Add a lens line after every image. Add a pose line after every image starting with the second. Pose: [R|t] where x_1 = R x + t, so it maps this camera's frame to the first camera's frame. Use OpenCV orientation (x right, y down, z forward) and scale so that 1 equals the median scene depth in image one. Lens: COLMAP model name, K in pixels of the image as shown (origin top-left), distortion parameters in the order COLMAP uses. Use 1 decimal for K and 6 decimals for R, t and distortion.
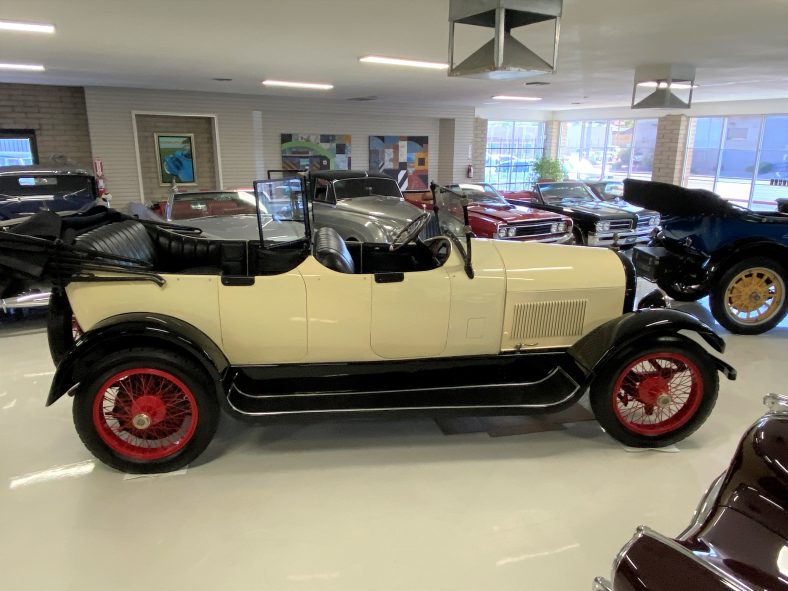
lens RADIAL K [[560.2, 0, 394.0], [0, 560.2, 295.5], [0, 0, 1]] dist [0.044997, -0.084955]
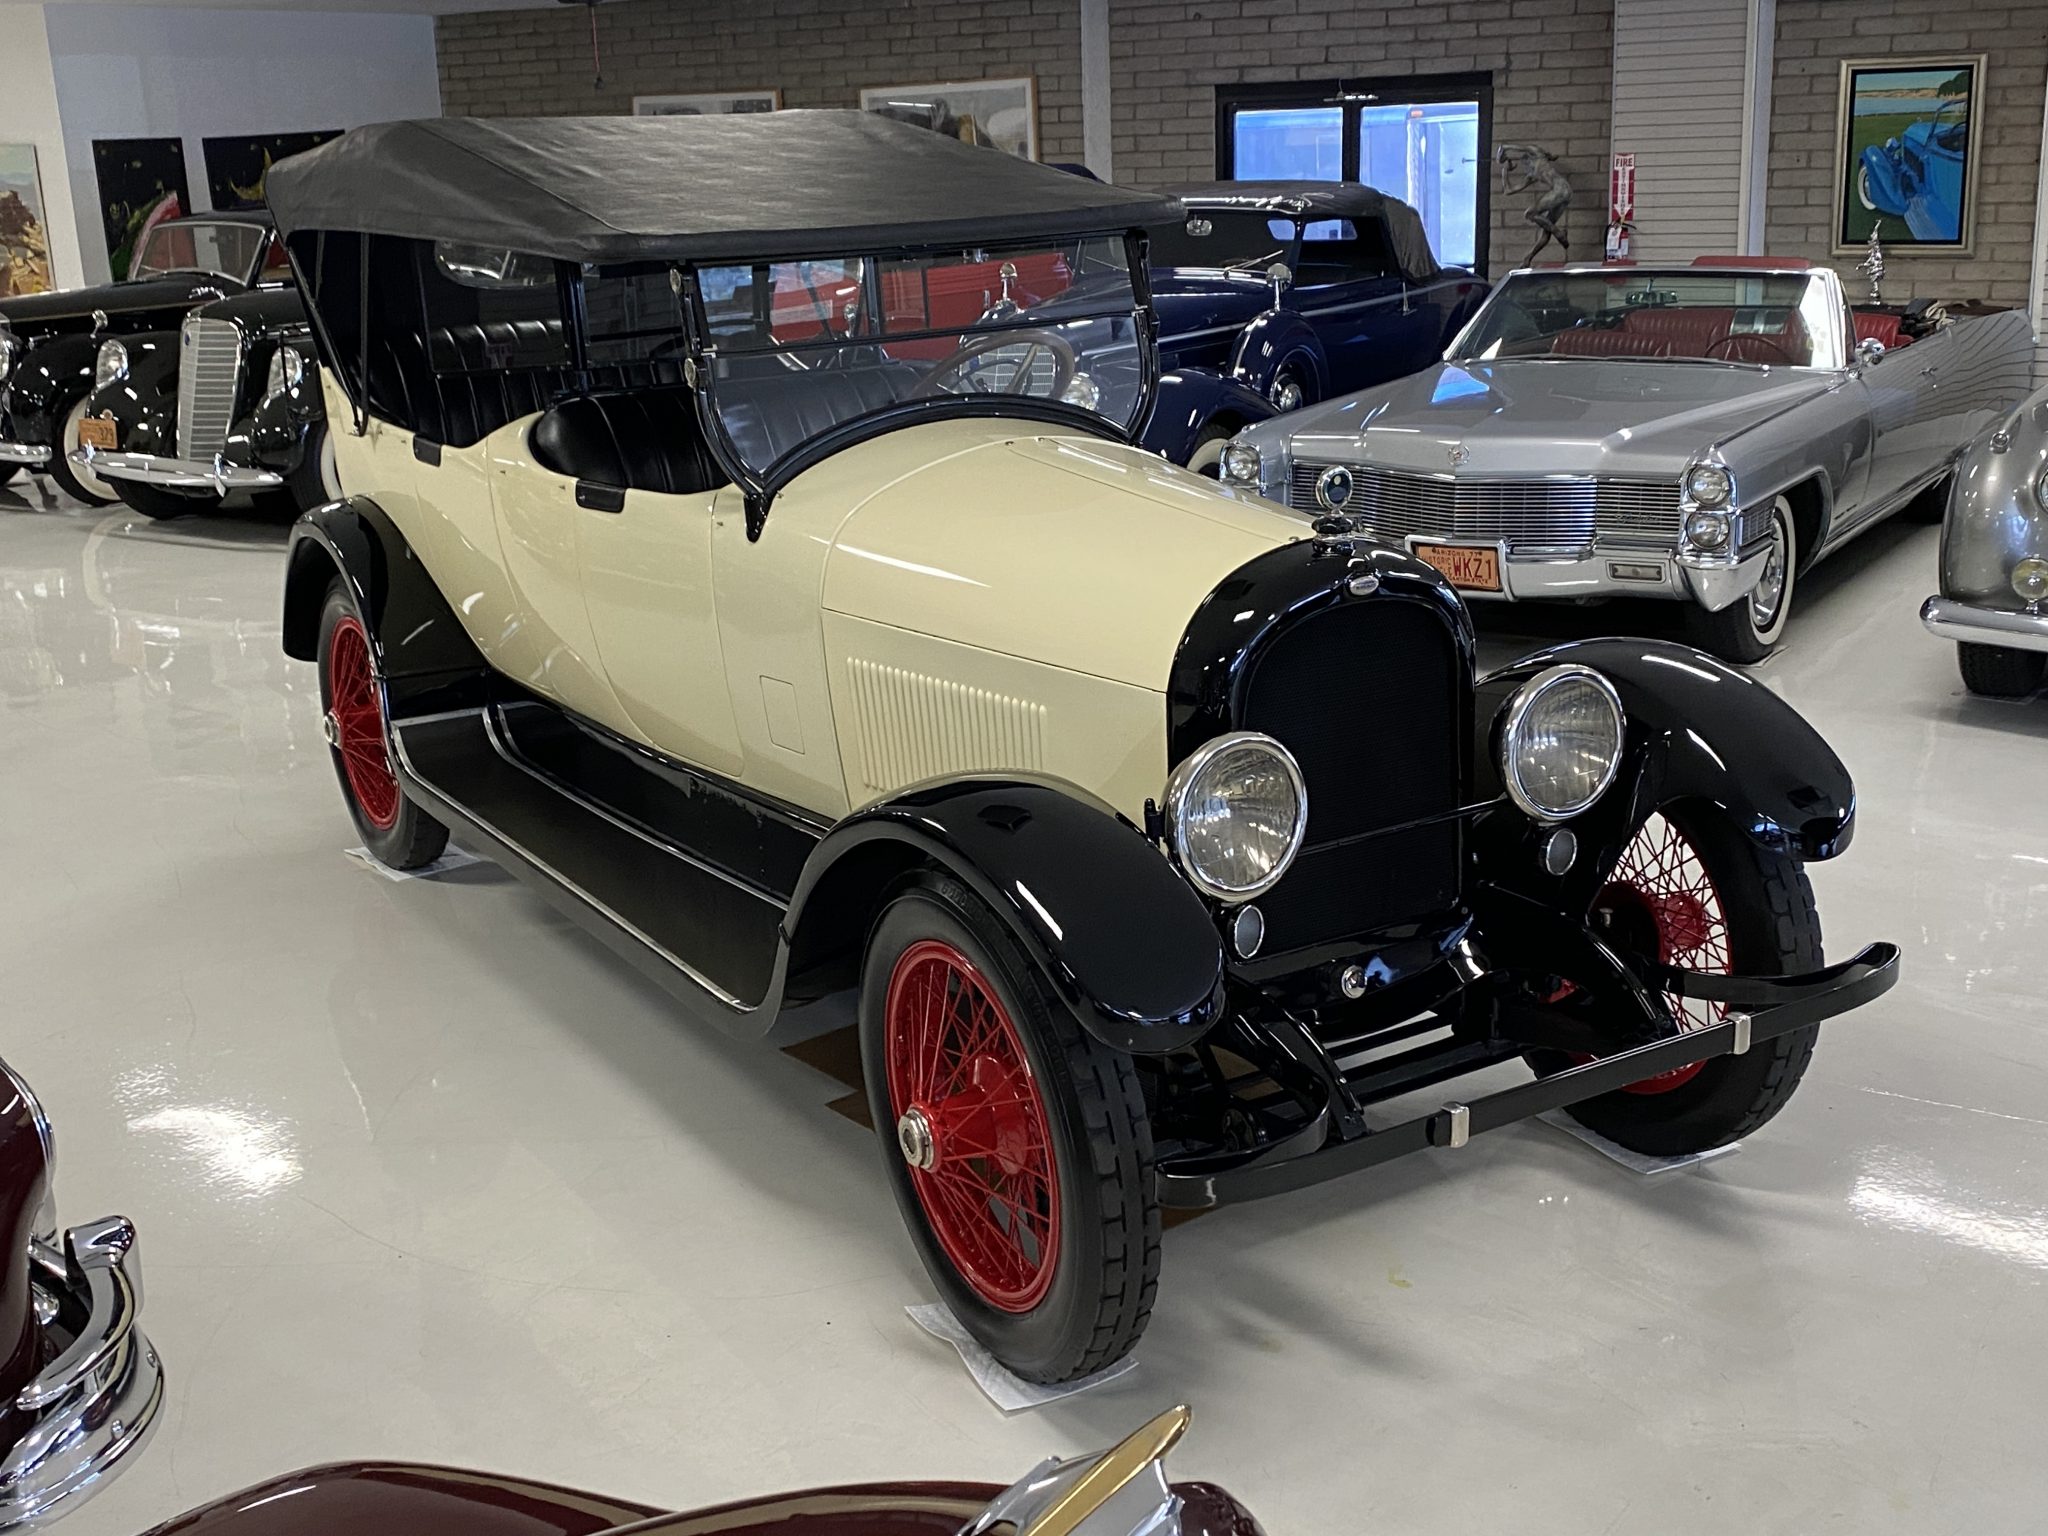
lens RADIAL K [[2175.9, 0, 1024.0], [0, 2175.9, 768.0], [0, 0, 1]] dist [0.013317, -0.028009]
pose [[0.415054, 0.225432, -0.881425, 0.460223], [-0.195383, 0.968297, 0.155647, -0.045060], [0.888569, 0.107613, 0.445942, 0.226136]]
